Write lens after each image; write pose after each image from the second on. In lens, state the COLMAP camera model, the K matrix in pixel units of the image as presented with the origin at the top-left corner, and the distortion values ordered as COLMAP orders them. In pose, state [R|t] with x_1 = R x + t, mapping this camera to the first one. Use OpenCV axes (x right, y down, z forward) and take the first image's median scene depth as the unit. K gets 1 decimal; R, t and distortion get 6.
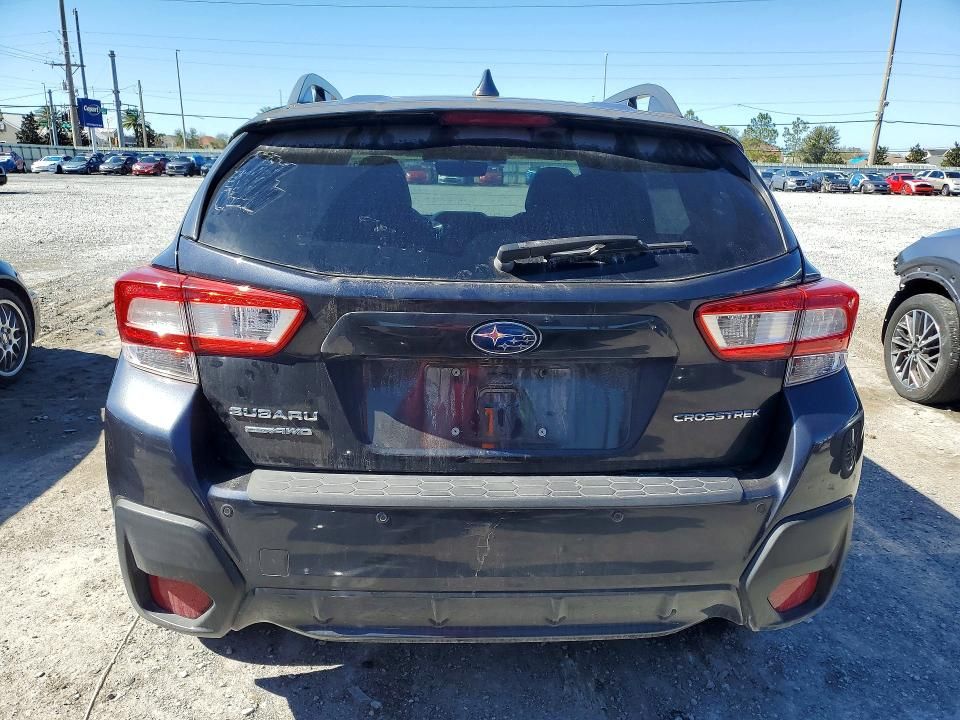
lens RADIAL K [[783.9, 0, 479.3], [0, 783.9, 362.8], [0, 0, 1]] dist [0.023765, 0.005827]
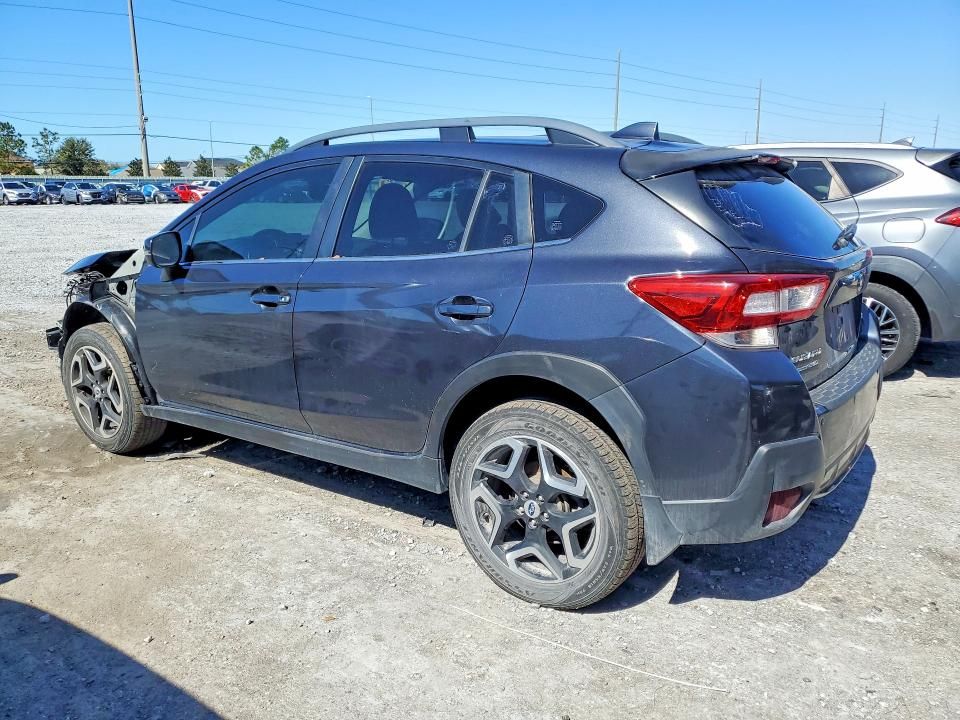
lens RADIAL K [[783.9, 0, 477.4], [0, 783.9, 359.7], [0, 0, 1]] dist [0.023765, 0.005827]
pose [[0.598065, -0.202448, 0.775457, -0.112782], [0.215475, 0.972561, 0.087723, -0.011458], [-0.771939, 0.114628, 0.625277, 0.036083]]
